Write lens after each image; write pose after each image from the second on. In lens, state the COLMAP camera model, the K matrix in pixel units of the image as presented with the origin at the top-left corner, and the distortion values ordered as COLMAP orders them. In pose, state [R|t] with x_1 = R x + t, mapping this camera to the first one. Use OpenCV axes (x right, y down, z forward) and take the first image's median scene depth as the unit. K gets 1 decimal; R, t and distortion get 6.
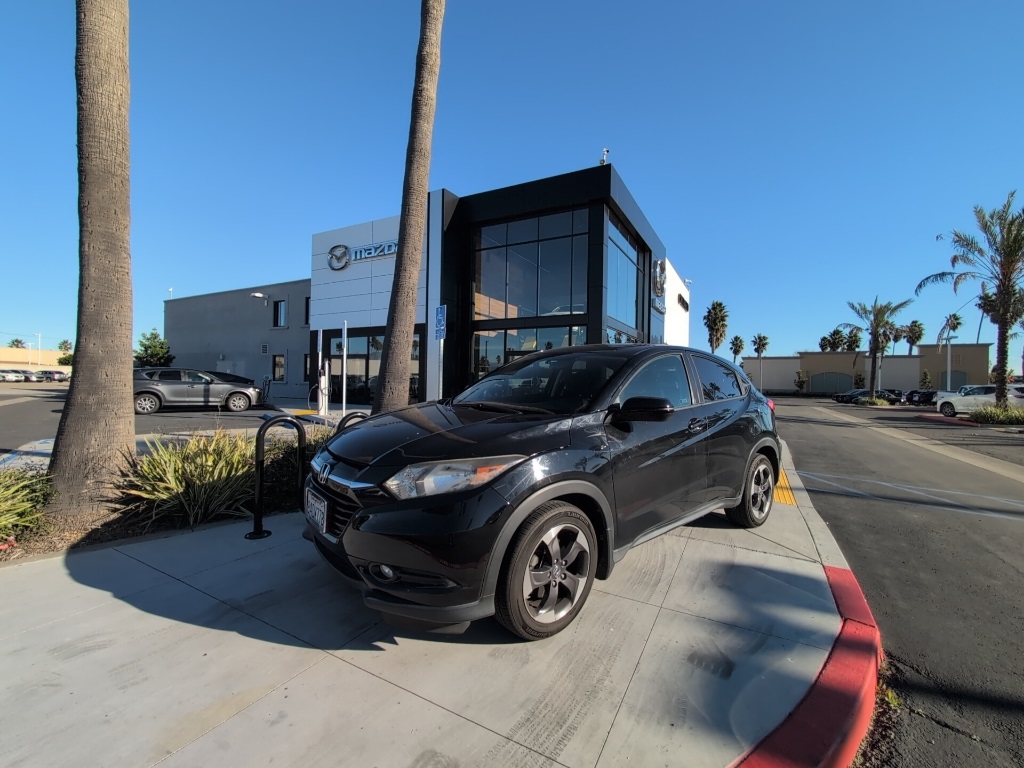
lens RADIAL K [[434.4, 0, 515.4], [0, 434.4, 384.0], [0, 0, 1]] dist [-0.000493, 0.000345]
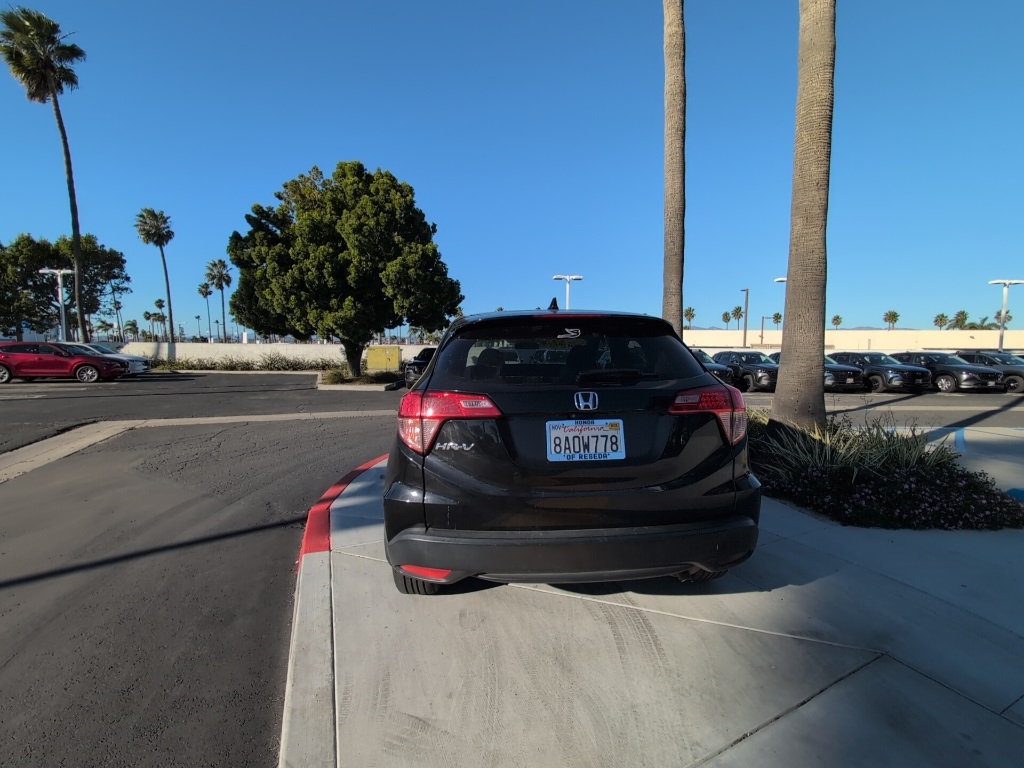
lens RADIAL K [[434.4, 0, 515.0], [0, 434.4, 381.7], [0, 0, 1]] dist [-0.000493, 0.000345]
pose [[-0.606338, 0.027163, -0.794743, 0.238094], [-0.022534, 0.998428, 0.051316, -0.000164], [0.794888, 0.049024, -0.604772, 0.369956]]
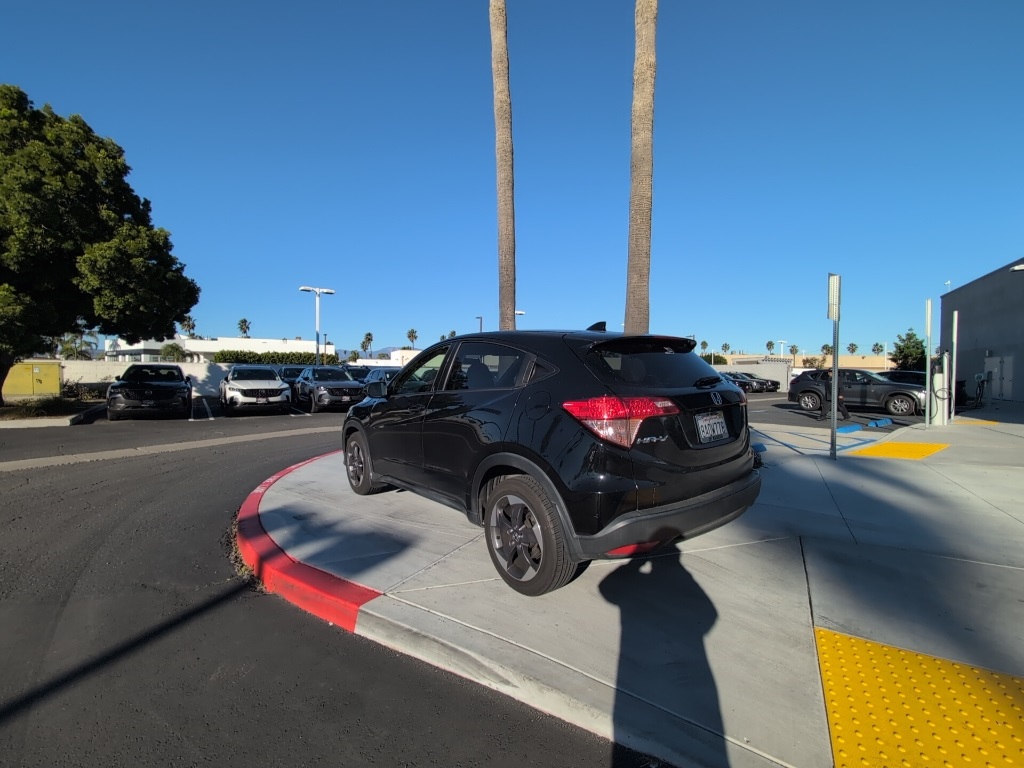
lens RADIAL K [[434.4, 0, 515.1], [0, 434.4, 382.8], [0, 0, 1]] dist [-0.000493, 0.000345]
pose [[-0.029909, -0.001403, -0.999552, 0.298745], [-0.009545, 0.999954, -0.001118, 0.005050], [0.999507, 0.009507, -0.029921, 0.251375]]
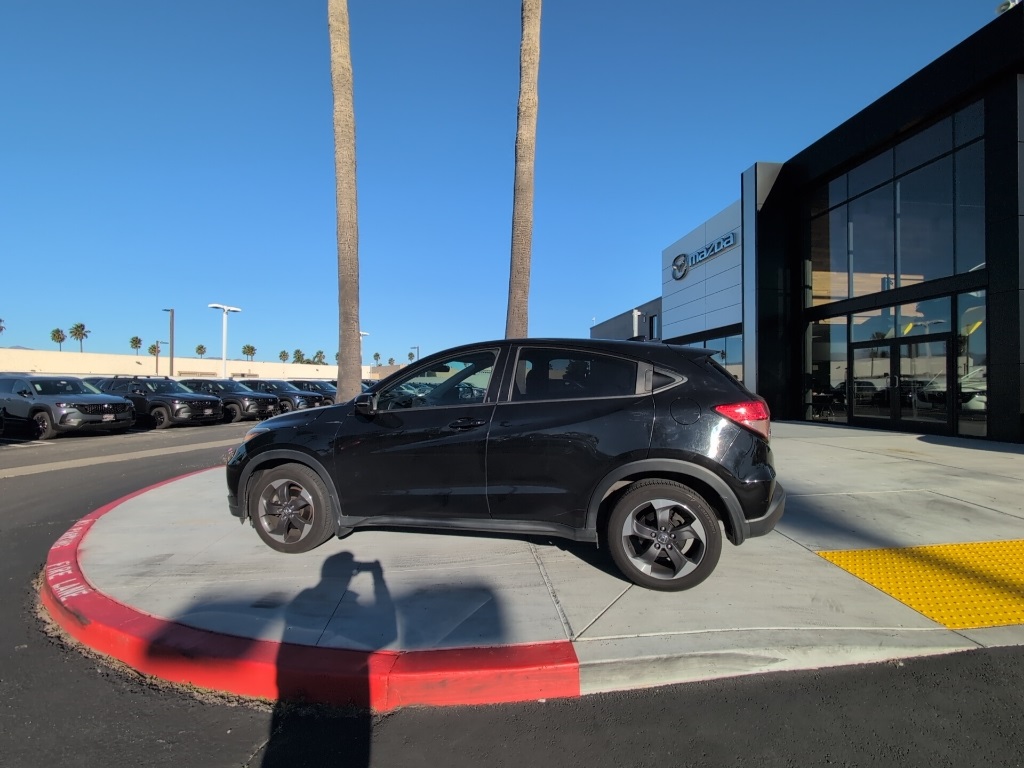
lens RADIAL K [[434.4, 0, 515.4], [0, 434.4, 383.1], [0, 0, 1]] dist [-0.000493, 0.000345]
pose [[0.585629, -0.023458, -0.810239, 0.242203], [0.008295, 0.999702, -0.022948, 0.005391], [0.810537, 0.006718, 0.585650, 0.104871]]
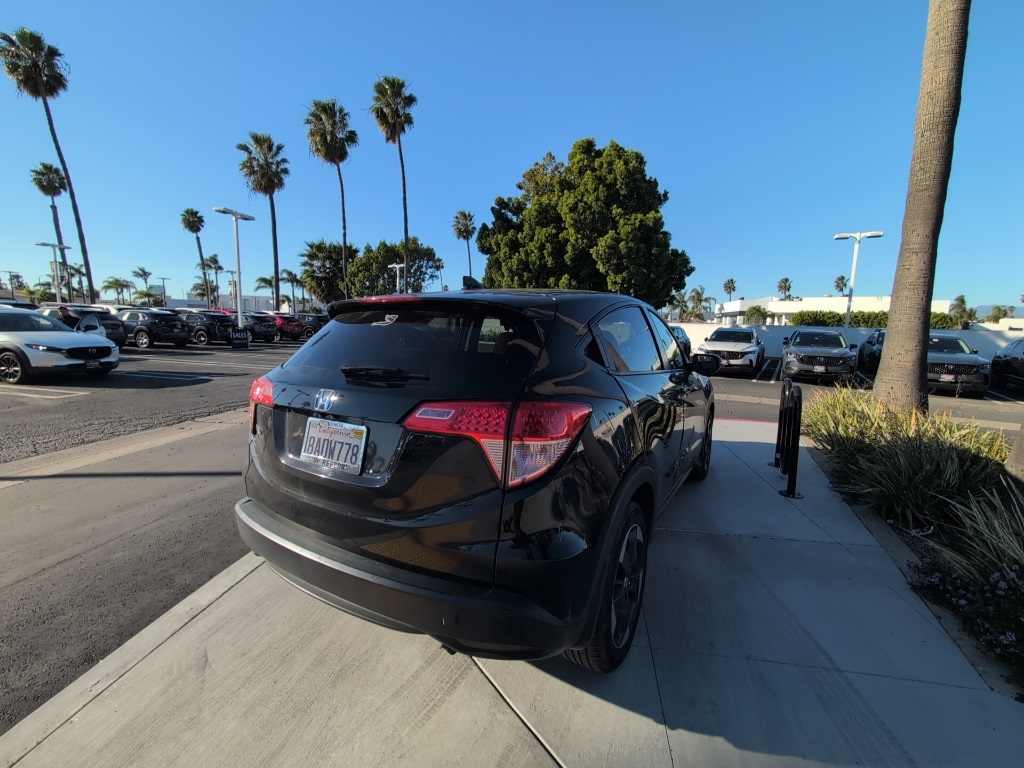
lens RADIAL K [[434.4, 0, 514.8], [0, 434.4, 382.2], [0, 0, 1]] dist [-0.000493, 0.000345]
pose [[-0.944184, -0.004450, -0.329389, 0.133285], [-0.049435, 0.990500, 0.128322, -0.008259], [0.325688, 0.137443, -0.935434, 0.419790]]
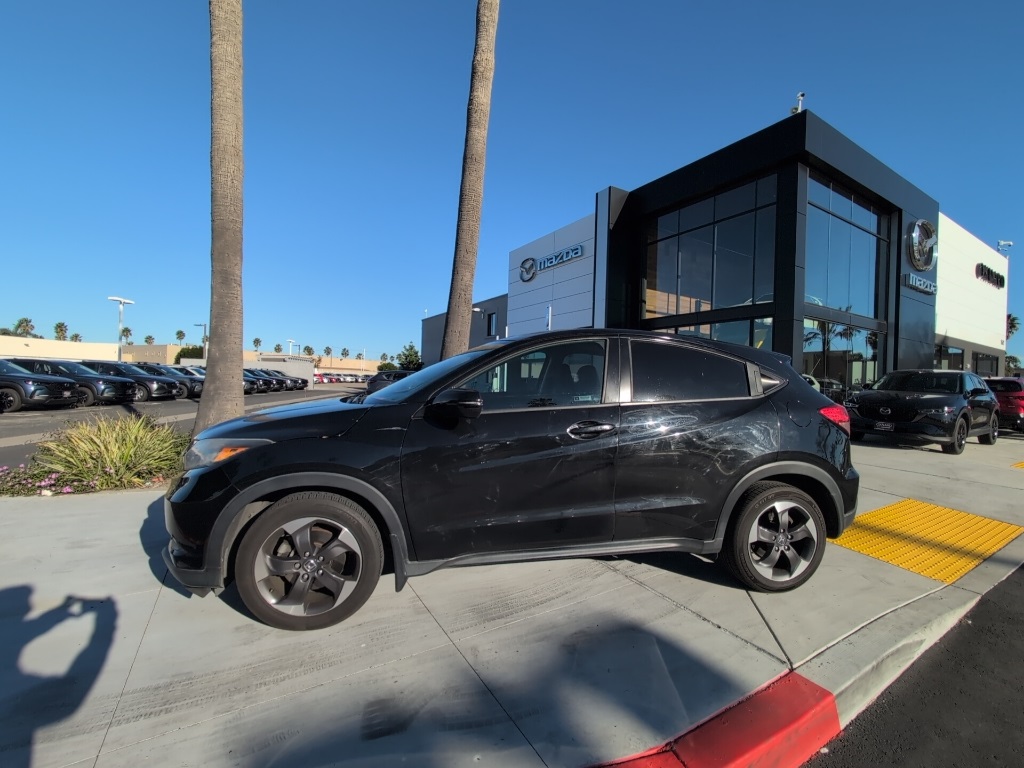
lens RADIAL K [[434.4, 0, 515.2], [0, 434.4, 382.5], [0, 0, 1]] dist [-0.000493, 0.000345]
pose [[0.869709, 0.008572, -0.493490, 0.132631], [-0.015616, 0.999827, -0.010154, 0.004159], [0.493318, 0.016537, 0.869692, 0.052518]]
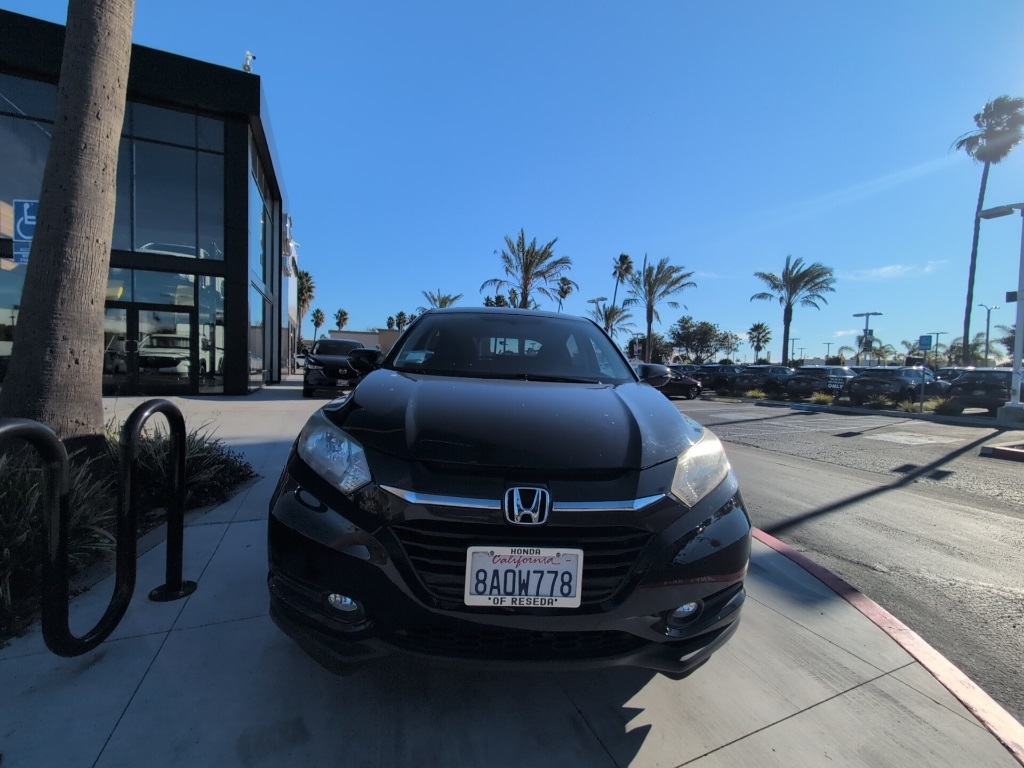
lens RADIAL K [[434.4, 0, 514.9], [0, 434.4, 381.1], [0, 0, 1]] dist [-0.000493, 0.000345]
pose [[0.613860, -0.031757, 0.788776, -0.120135], [-0.013723, 0.998610, 0.050885, 0.003648], [-0.789296, -0.042061, 0.612571, 0.102232]]
